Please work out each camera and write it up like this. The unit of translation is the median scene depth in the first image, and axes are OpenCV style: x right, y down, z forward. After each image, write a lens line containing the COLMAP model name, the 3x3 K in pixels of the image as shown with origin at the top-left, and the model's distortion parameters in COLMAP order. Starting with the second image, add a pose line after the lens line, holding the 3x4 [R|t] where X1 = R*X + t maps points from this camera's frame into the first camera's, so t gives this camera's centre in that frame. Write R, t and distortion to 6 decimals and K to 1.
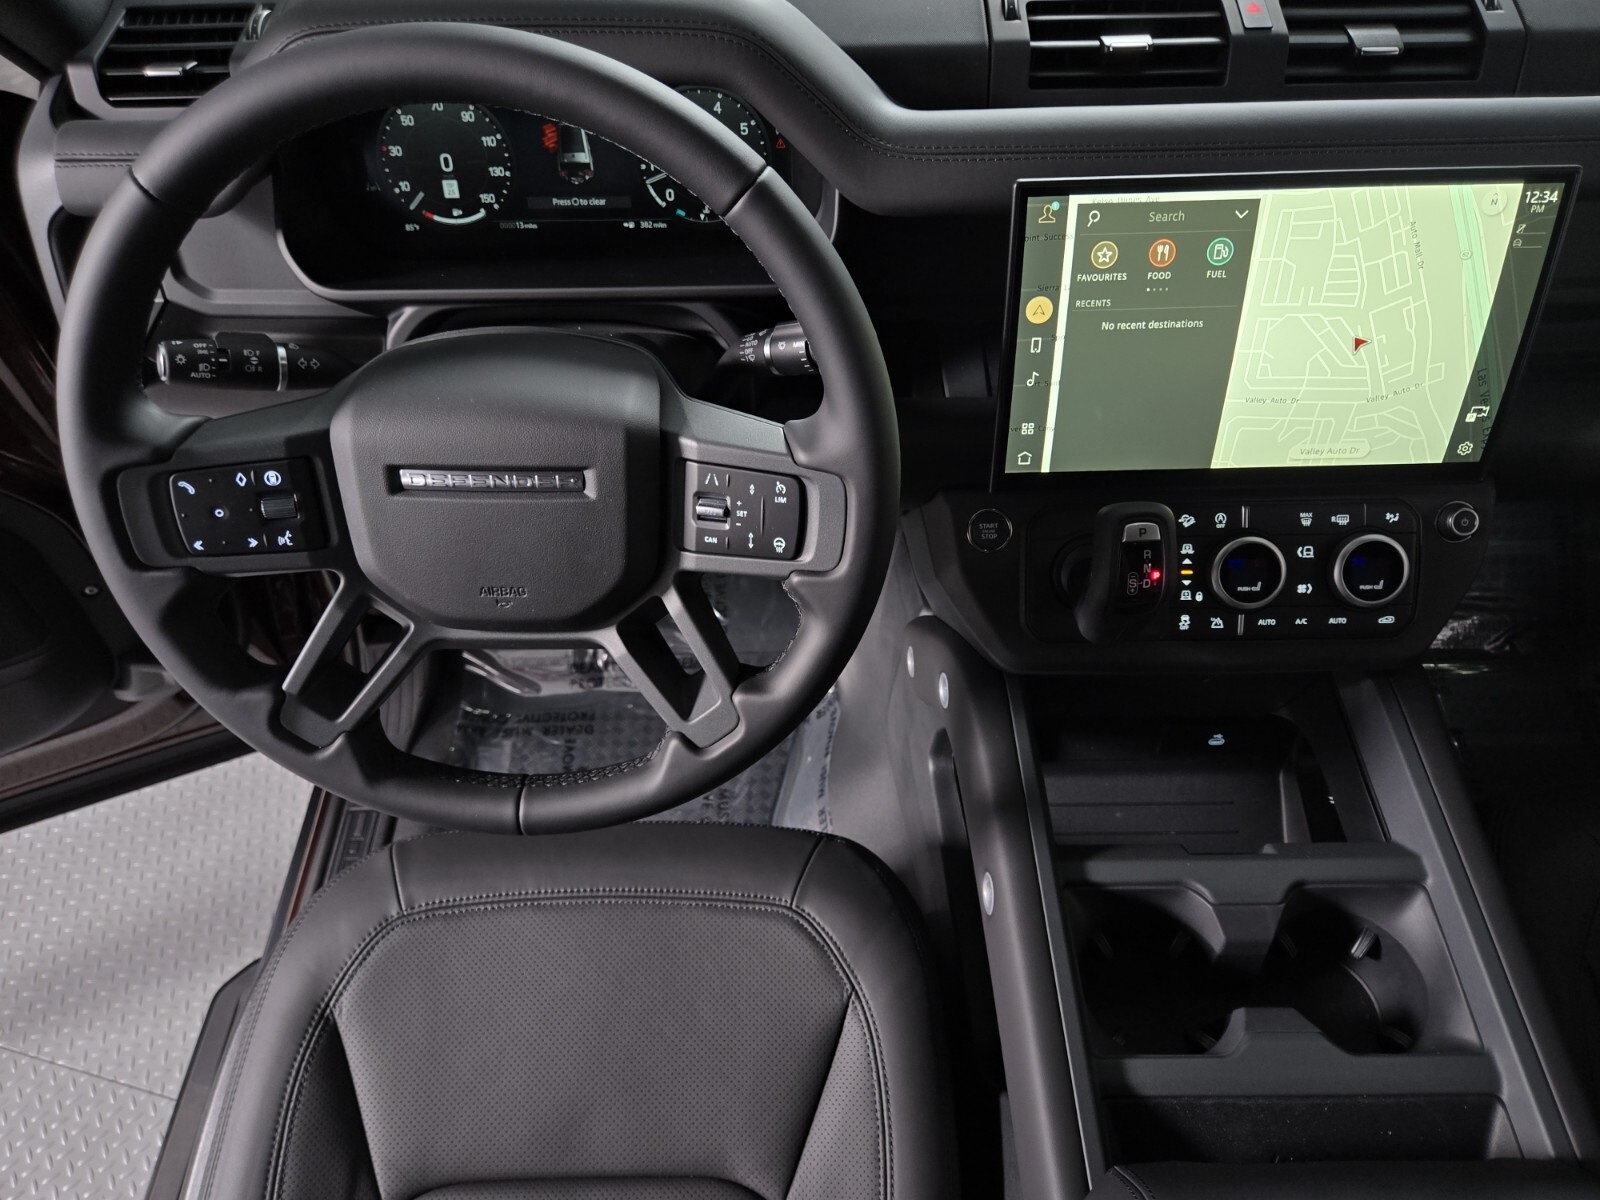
lens RADIAL K [[1119.6, 0, 793.9], [0, 1119.6, 592.1], [0, 0, 1]] dist [0.053512, -0.060035]
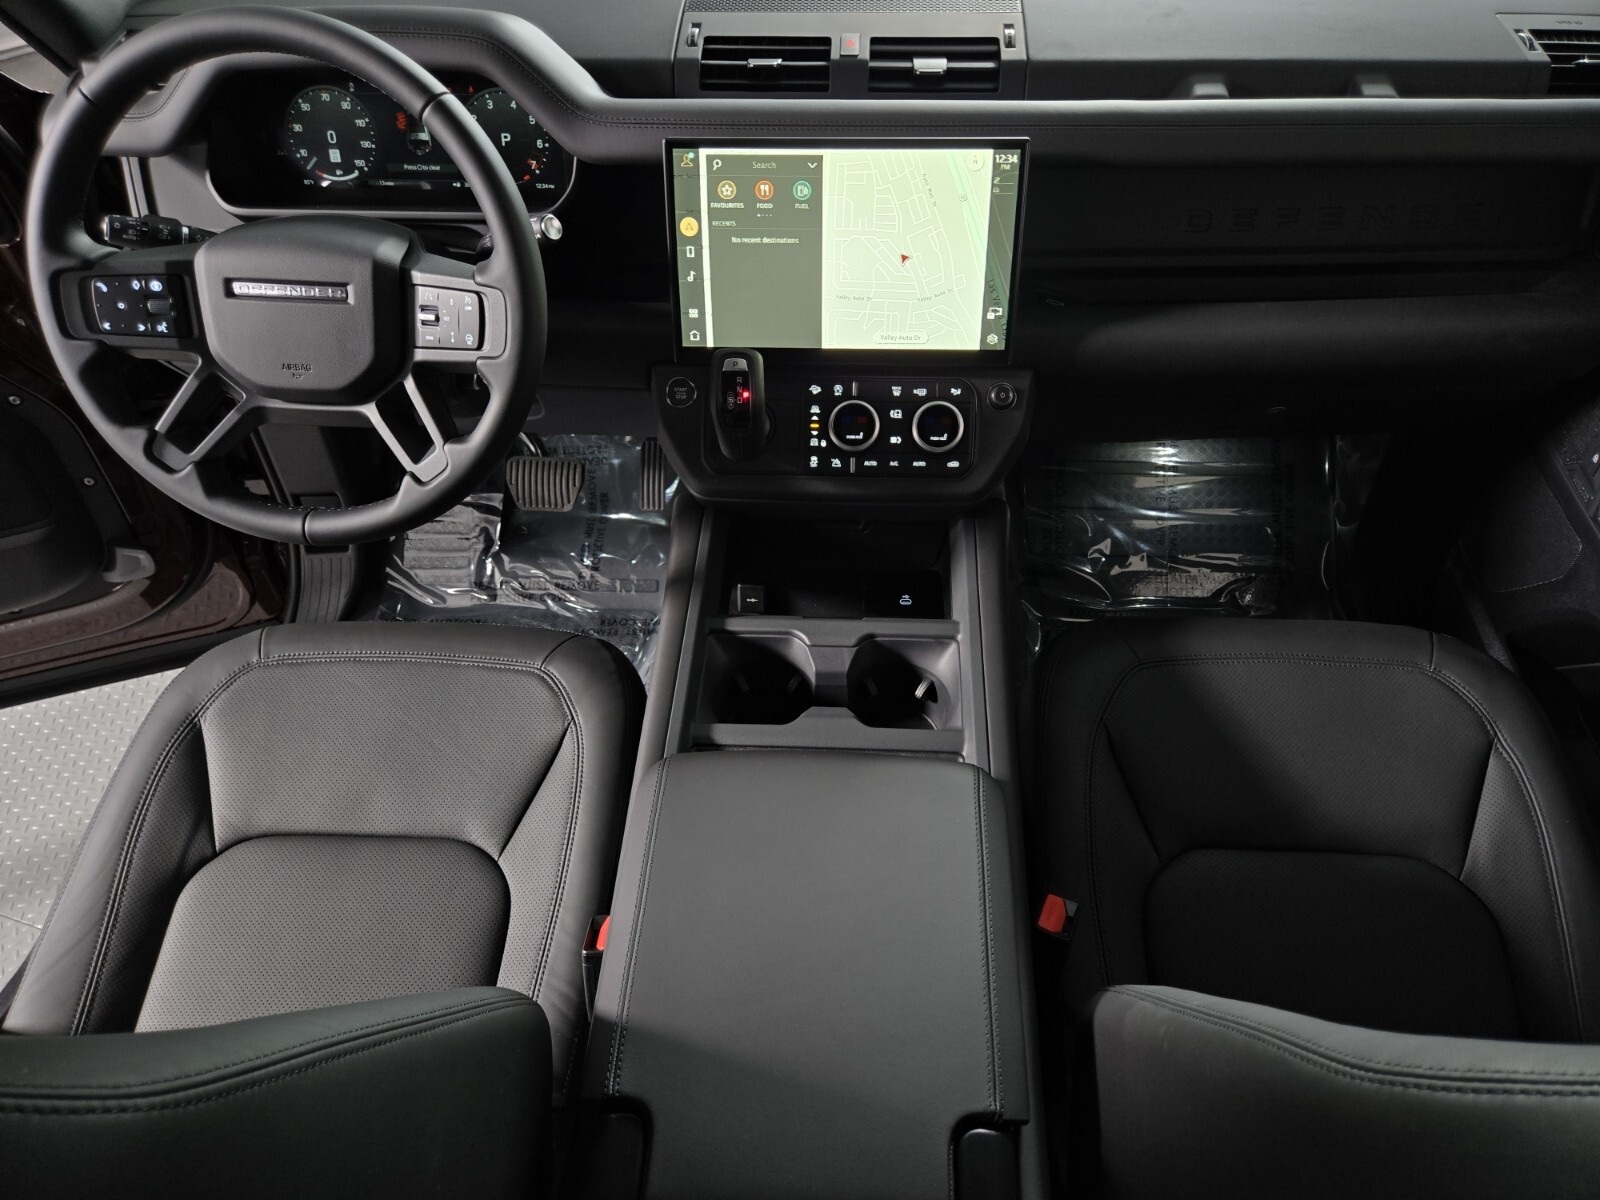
lens RADIAL K [[1108.6, 0, 814.1], [0, 1108.6, 599.3], [0, 0, 1]] dist [0.057544, -0.059019]
pose [[0.998371, 0.043782, -0.036591, 0.461978], [-0.047181, 0.994079, -0.097881, 0.382978], [0.032088, 0.099448, 0.994525, -0.428288]]
